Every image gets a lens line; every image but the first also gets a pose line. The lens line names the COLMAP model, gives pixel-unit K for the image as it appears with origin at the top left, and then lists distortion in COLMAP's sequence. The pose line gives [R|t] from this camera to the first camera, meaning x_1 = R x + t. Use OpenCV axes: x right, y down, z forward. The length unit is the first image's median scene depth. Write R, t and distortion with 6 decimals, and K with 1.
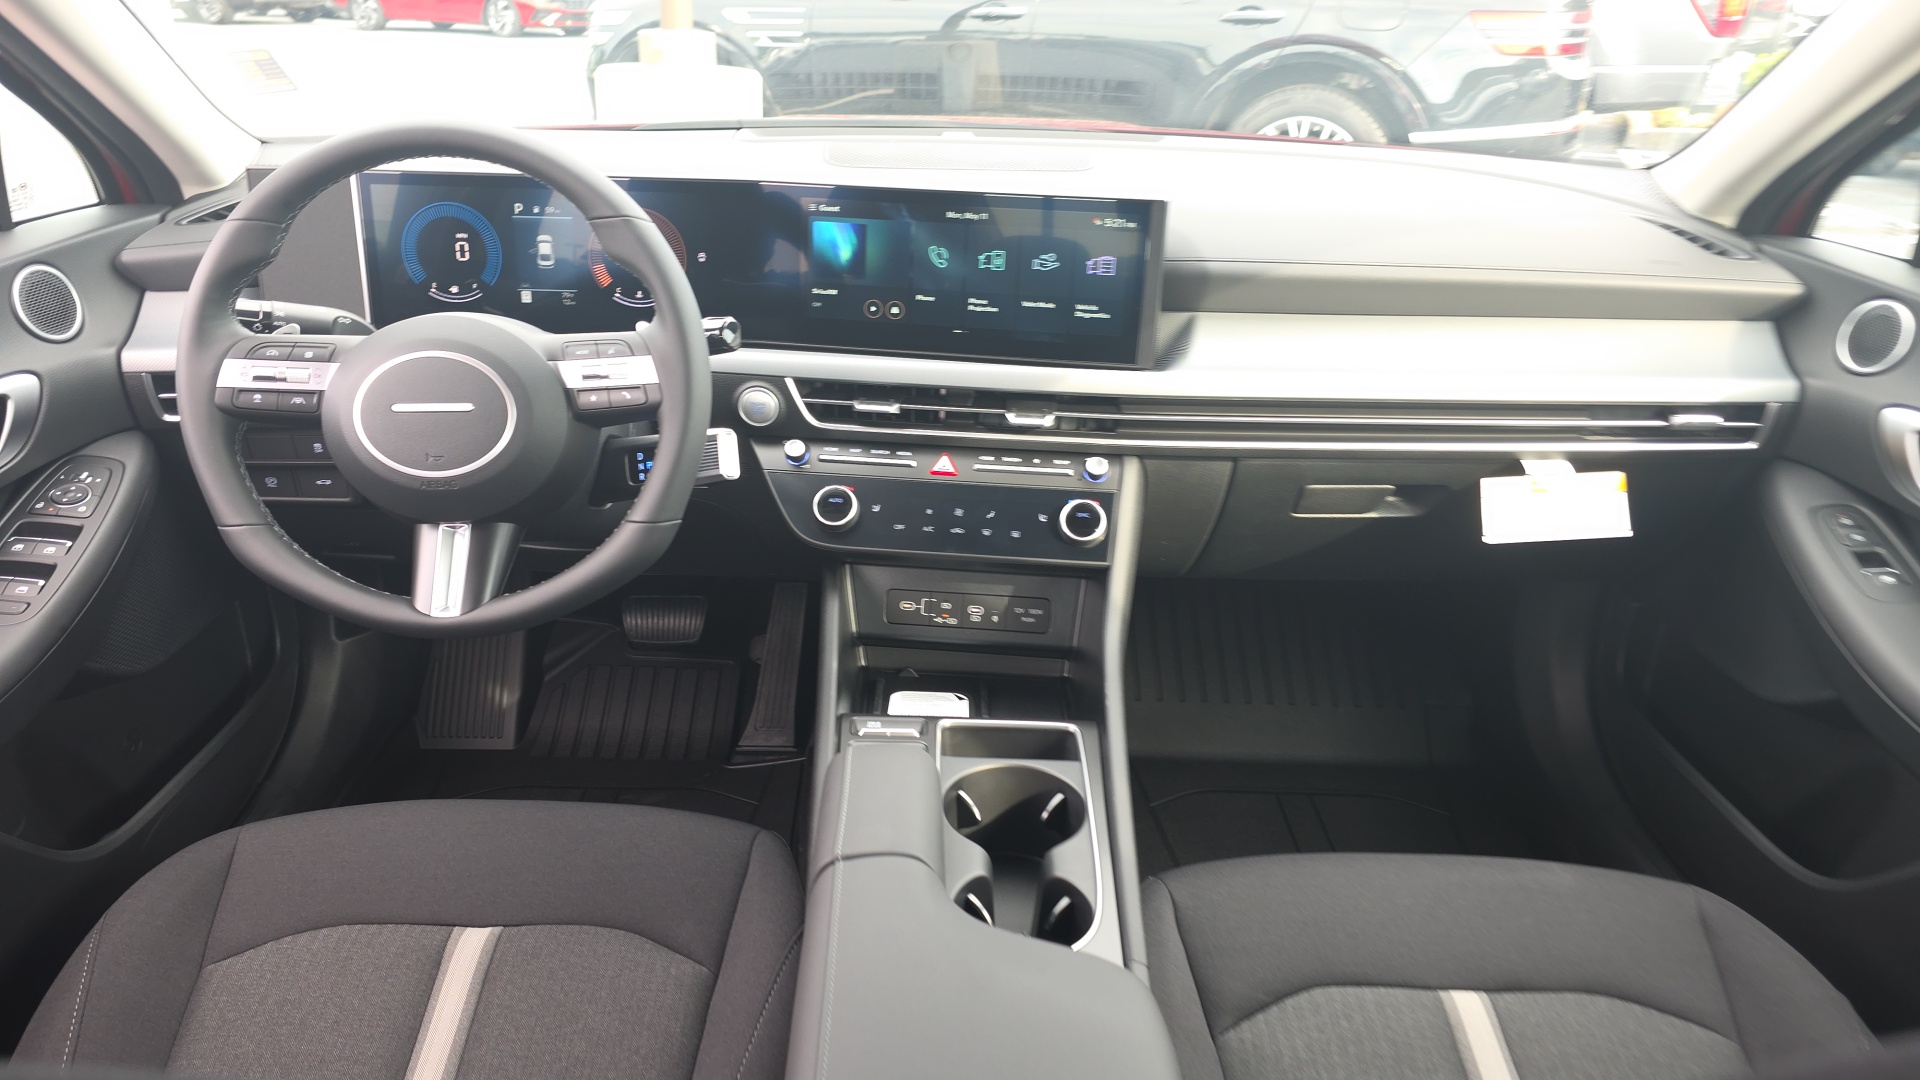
lens RADIAL K [[1296.3, 0, 939.4], [0, 1296.3, 561.1], [0, 0, 1]] dist [0.076983, -0.069578]
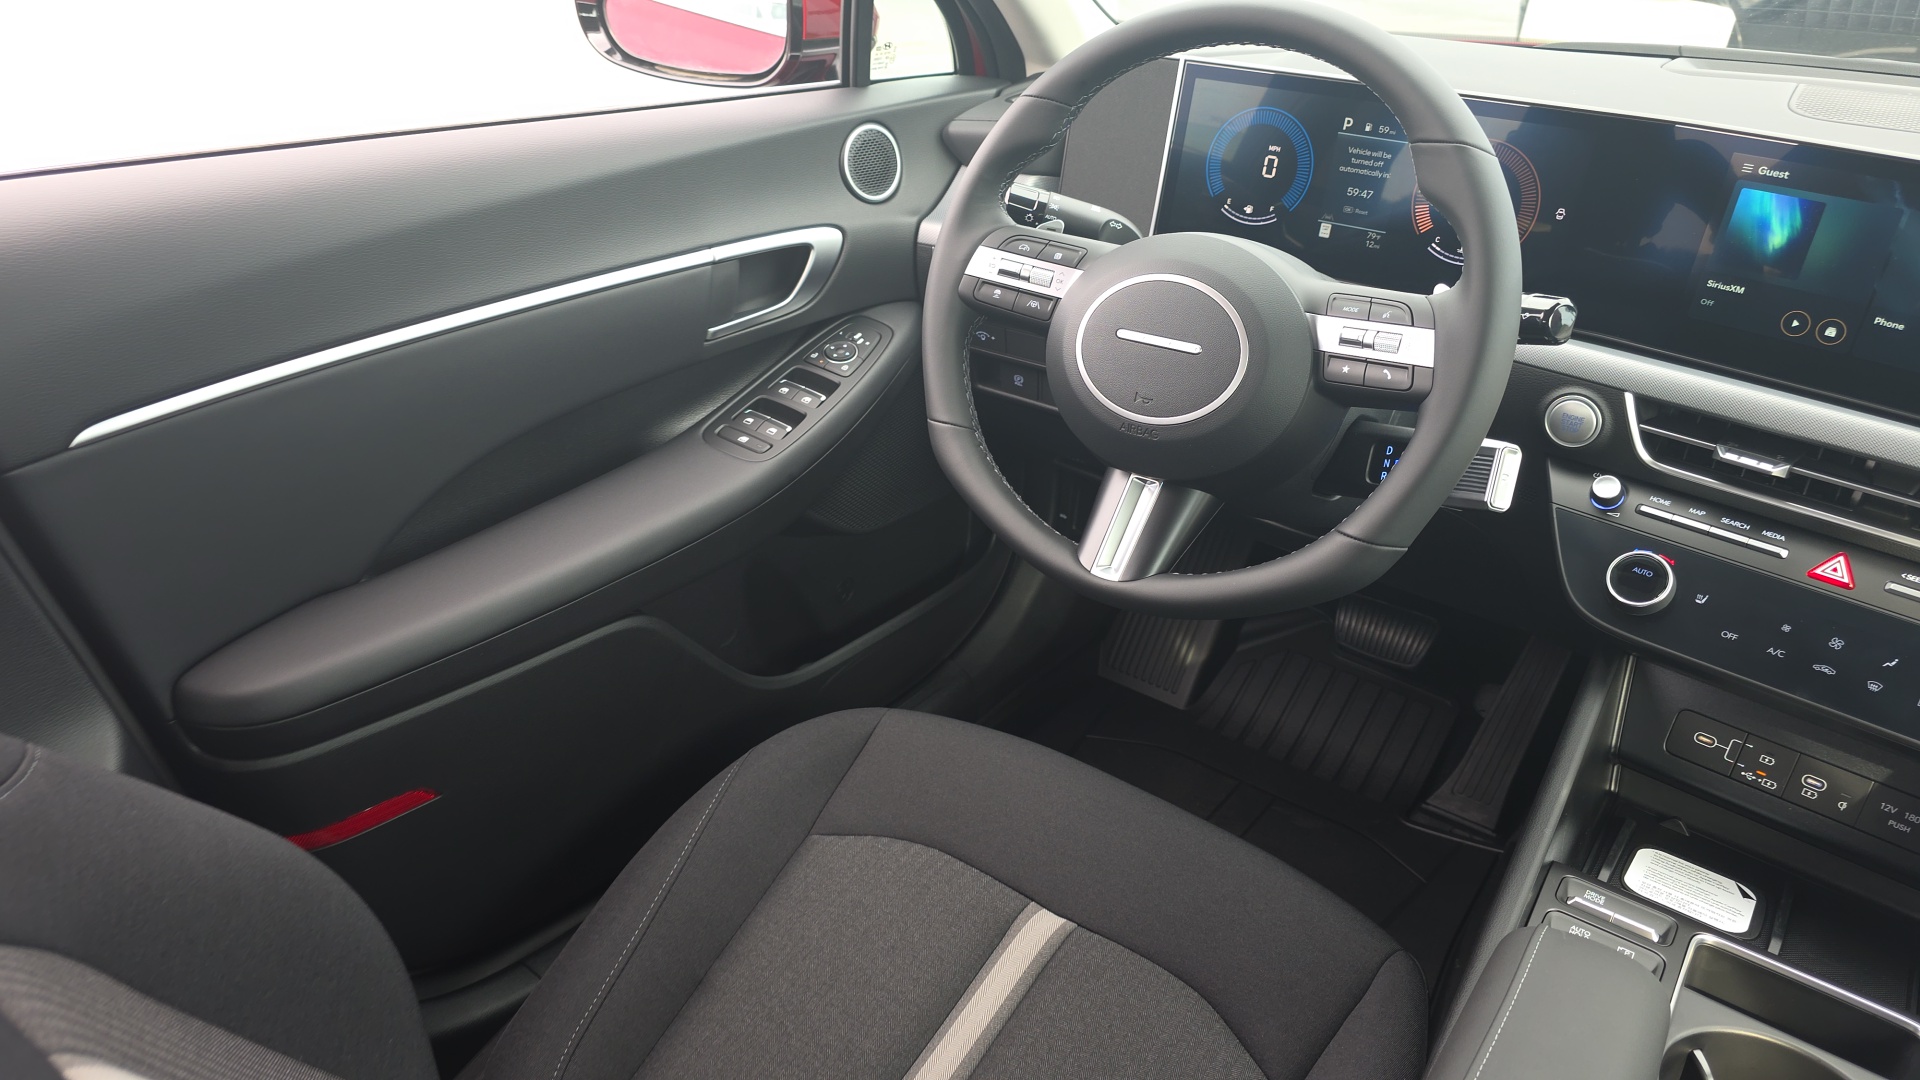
lens RADIAL K [[1305.4, 0, 958.0], [0, 1305.4, 550.2], [0, 0, 1]] dist [0.059701, -0.059928]
pose [[0.806273, 0.289104, -0.516083, -0.011516], [-0.269410, 0.956166, 0.114736, -0.040219], [0.526632, 0.046529, 0.848819, 0.175219]]
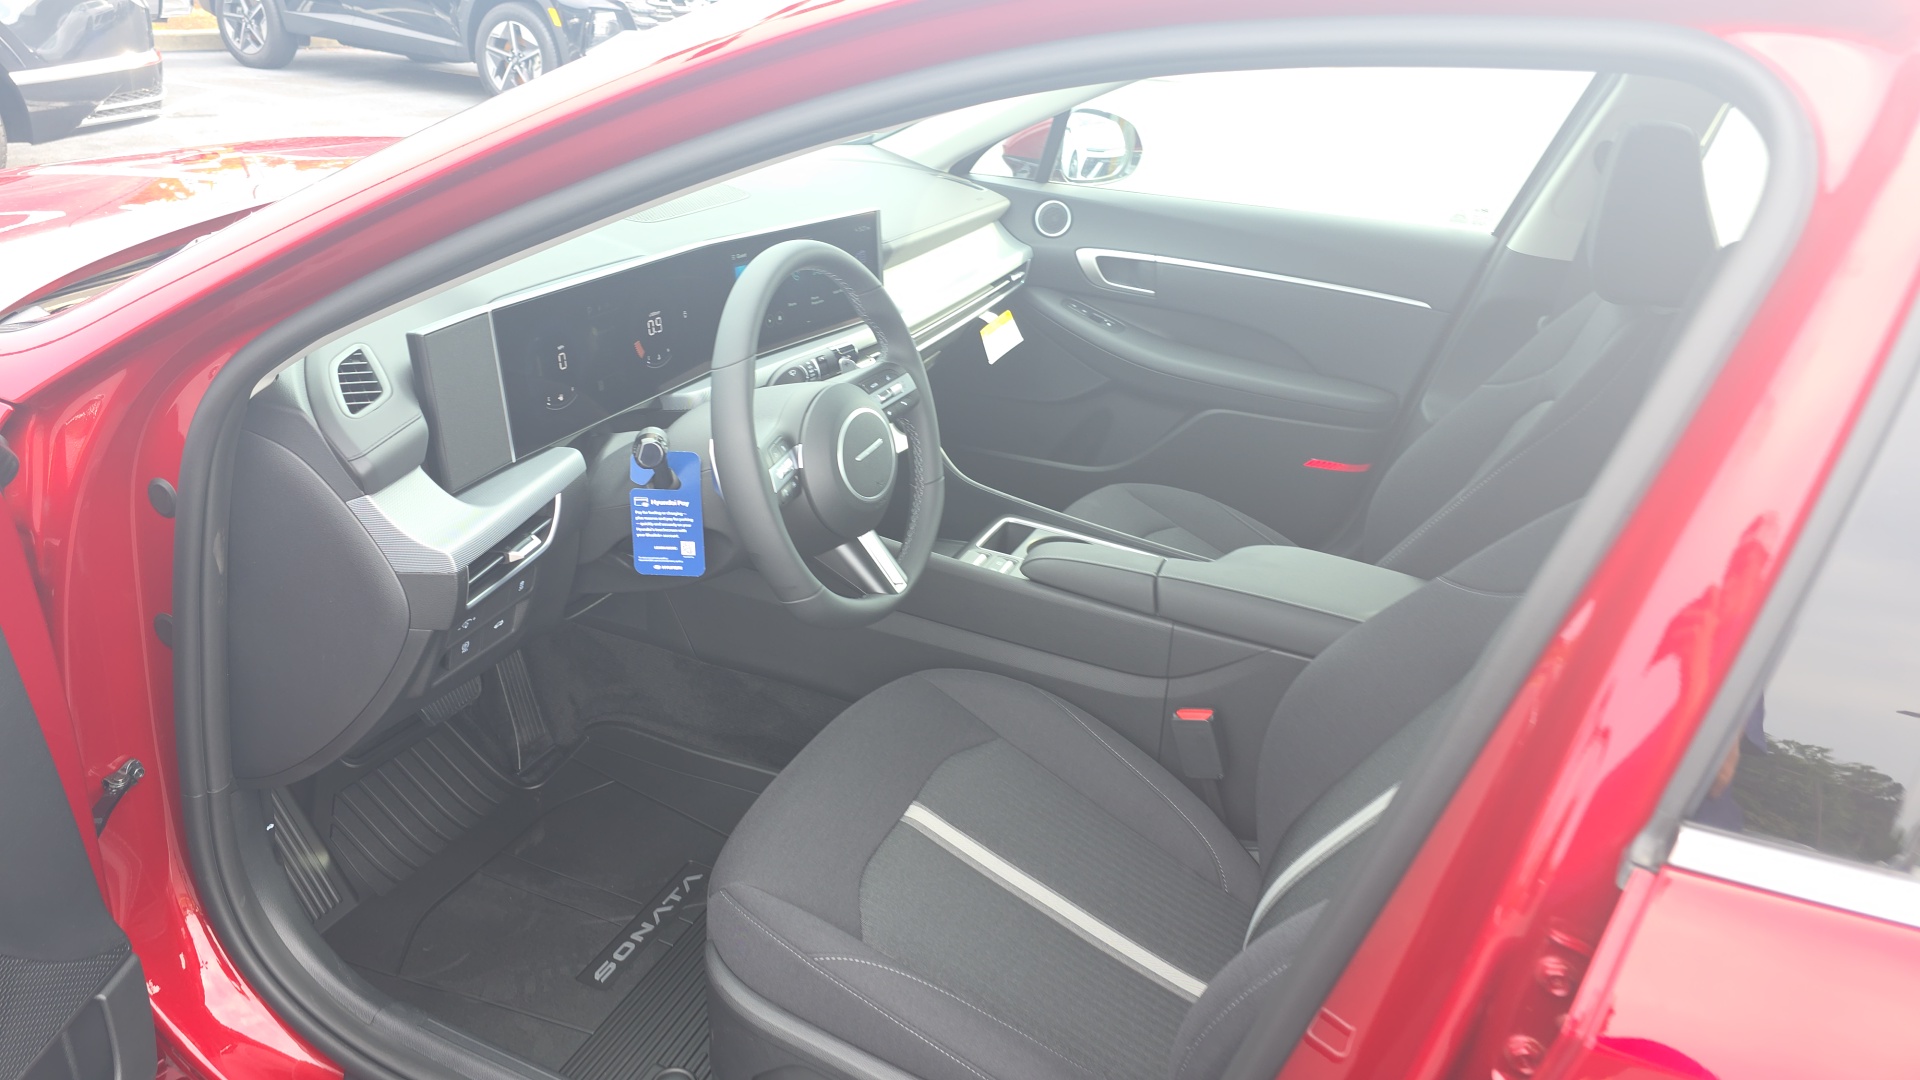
lens RADIAL K [[1264.4, 0, 915.0], [0, 1264.4, 526.8], [0, 0, 1]] dist [0.068417, -0.051390]
pose [[0.405481, -0.372279, 0.834861, -1.193633], [0.314626, 0.914347, 0.254913, -0.291765], [-0.858251, 0.159306, 0.487879, 0.261620]]
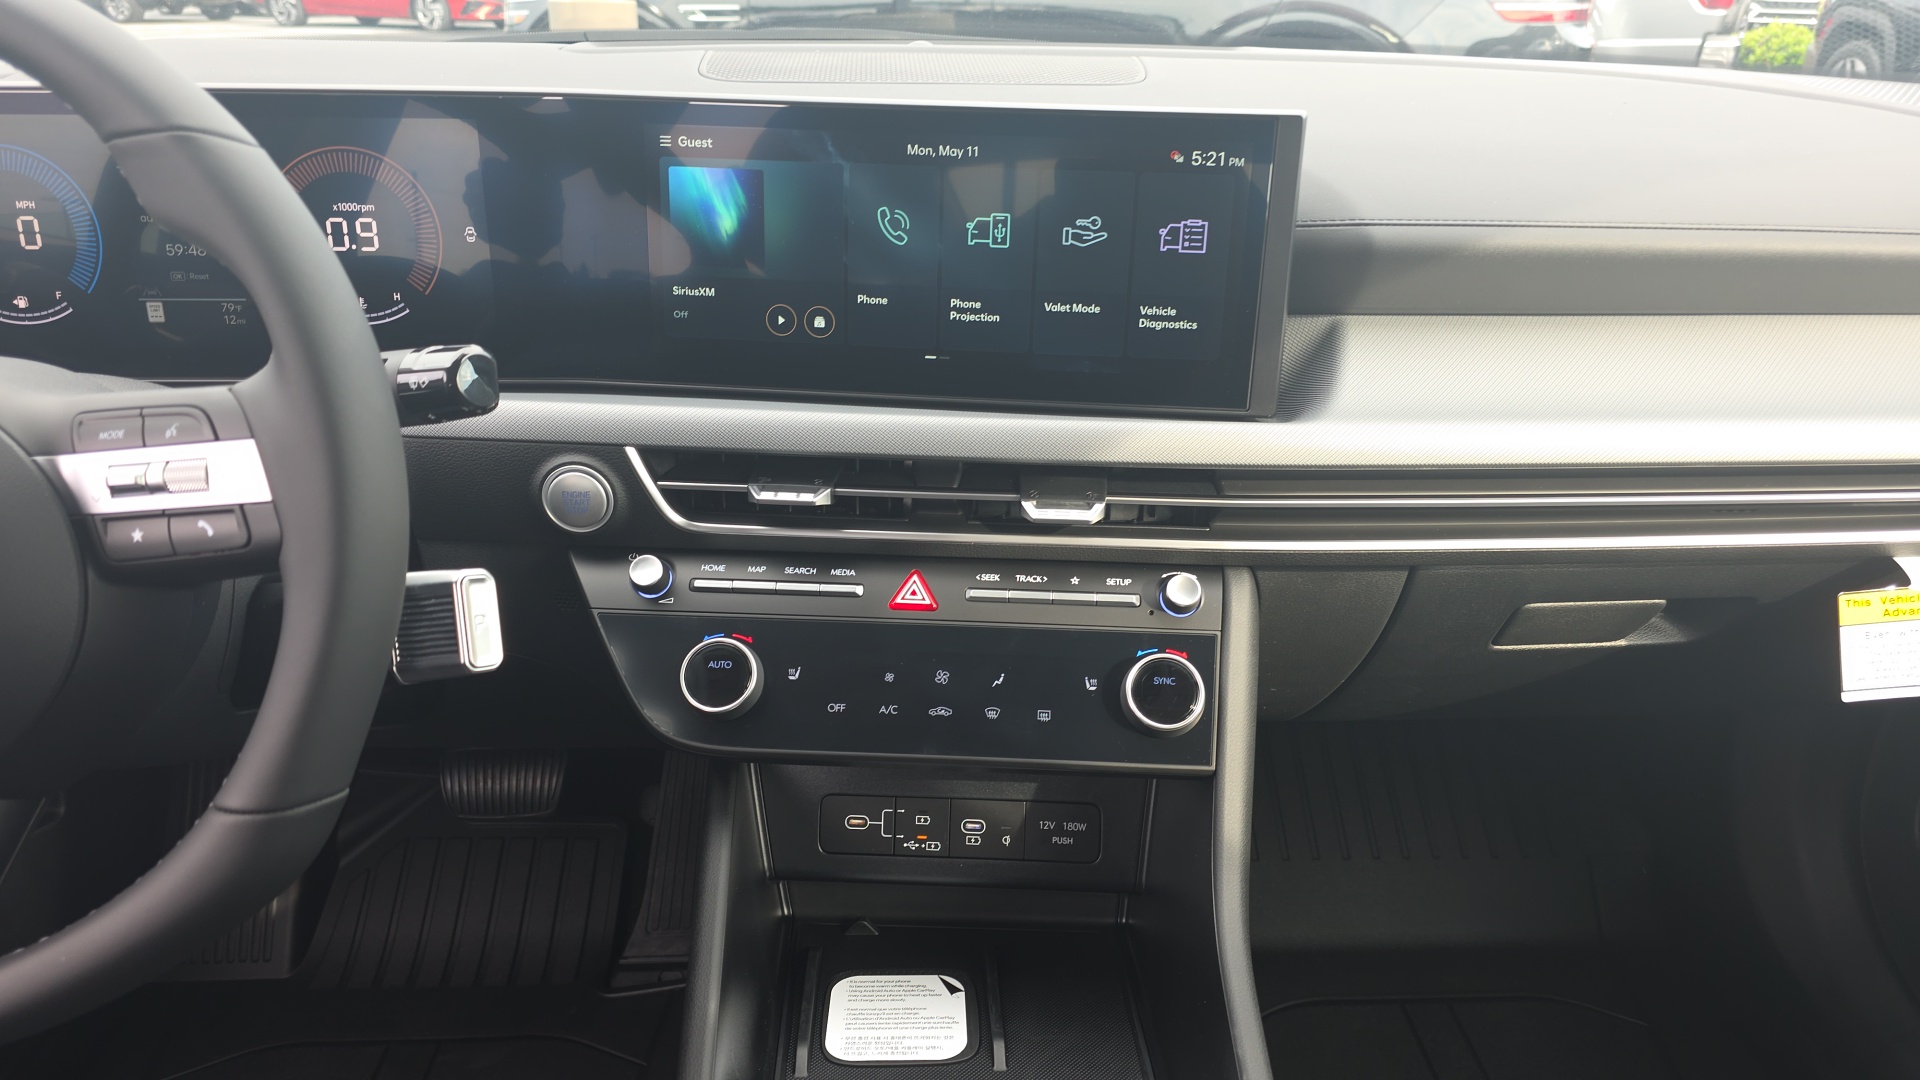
lens RADIAL K [[1296.7, 0, 963.1], [0, 1296.7, 557.9], [0, 0, 1]] dist [0.063665, -0.070753]
pose [[0.998679, -0.027719, 0.043262, 0.001315], [0.027742, 0.999615, 0.000058, -0.089629], [-0.043247, 0.001143, 0.999064, 0.436522]]
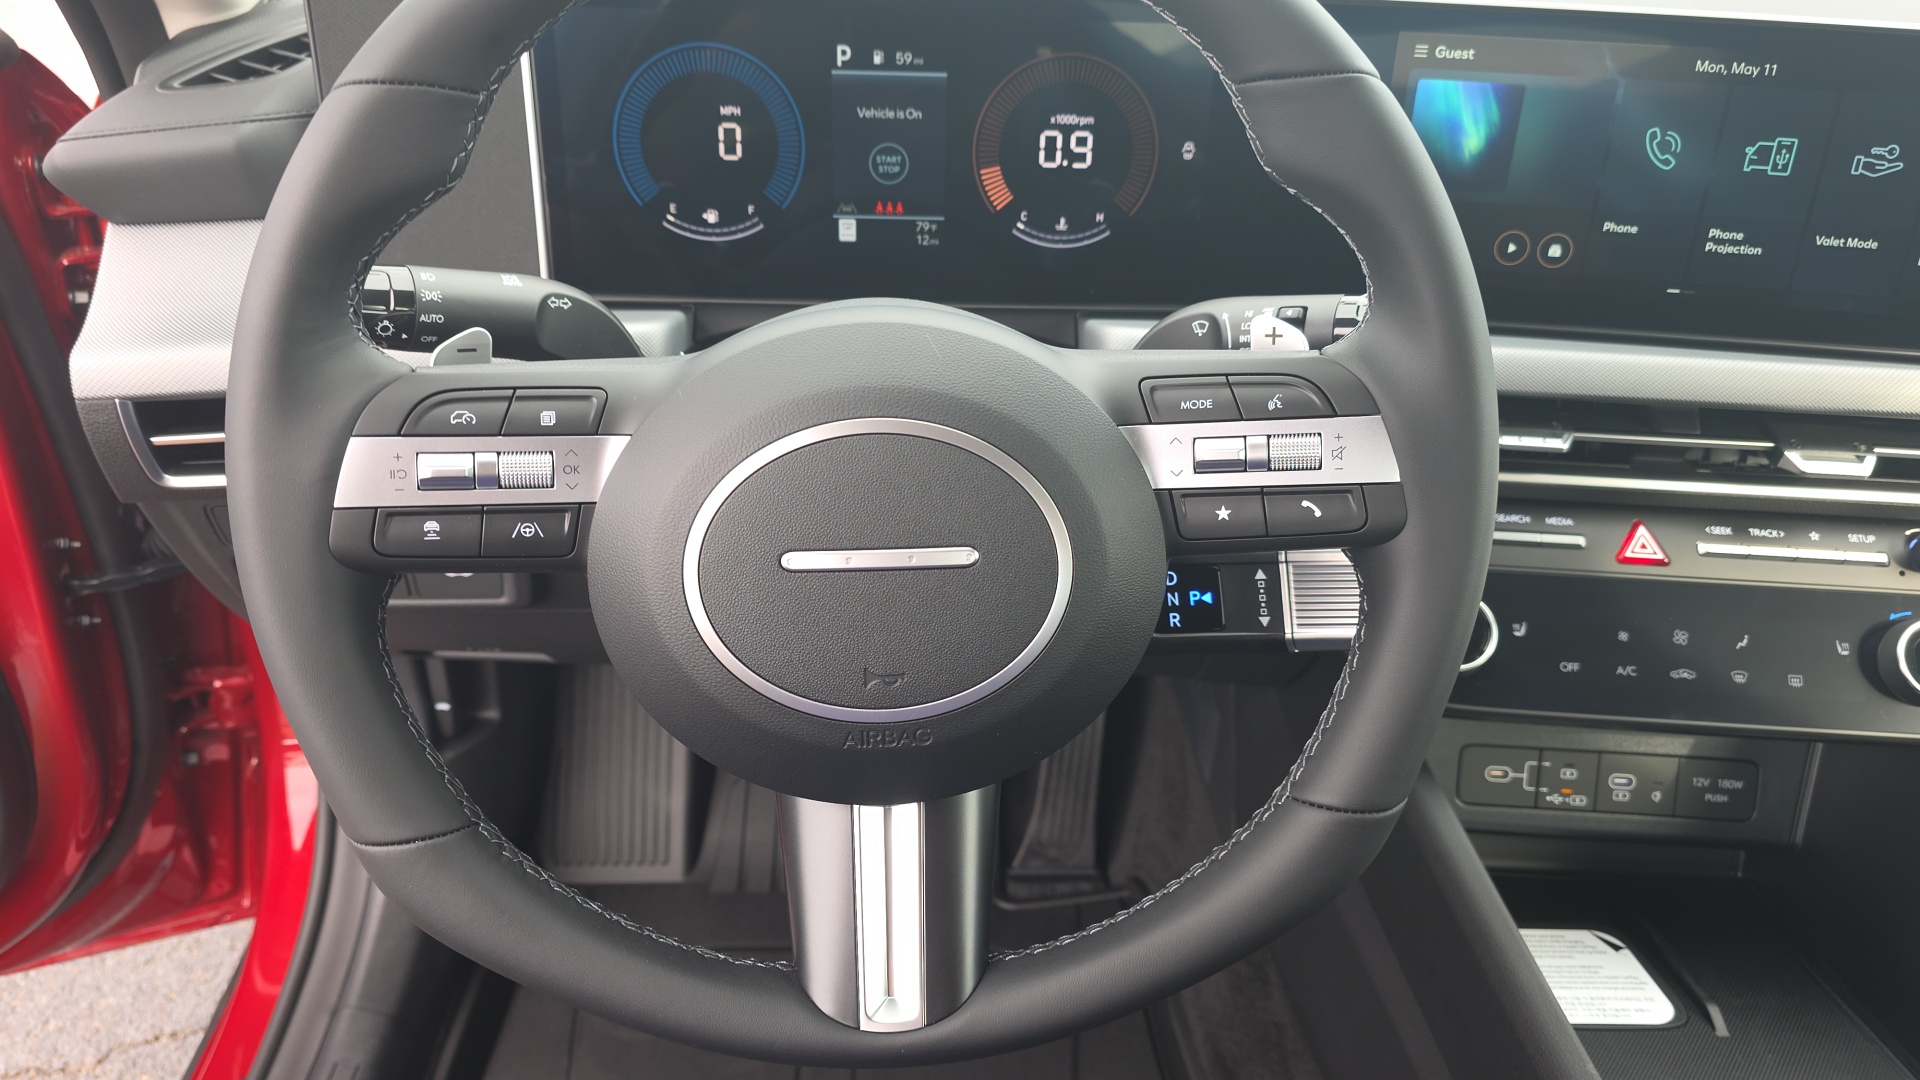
lens RADIAL K [[1320.4, 0, 960.0], [0, 1320.4, 540.0], [0, 0, 1]] dist [0.047752, -0.060096]
pose [[0.998964, -0.011205, 0.044097, -0.302963], [0.007447, 0.996398, 0.084475, -0.125753], [-0.044885, -0.084059, 0.995449, 0.472671]]
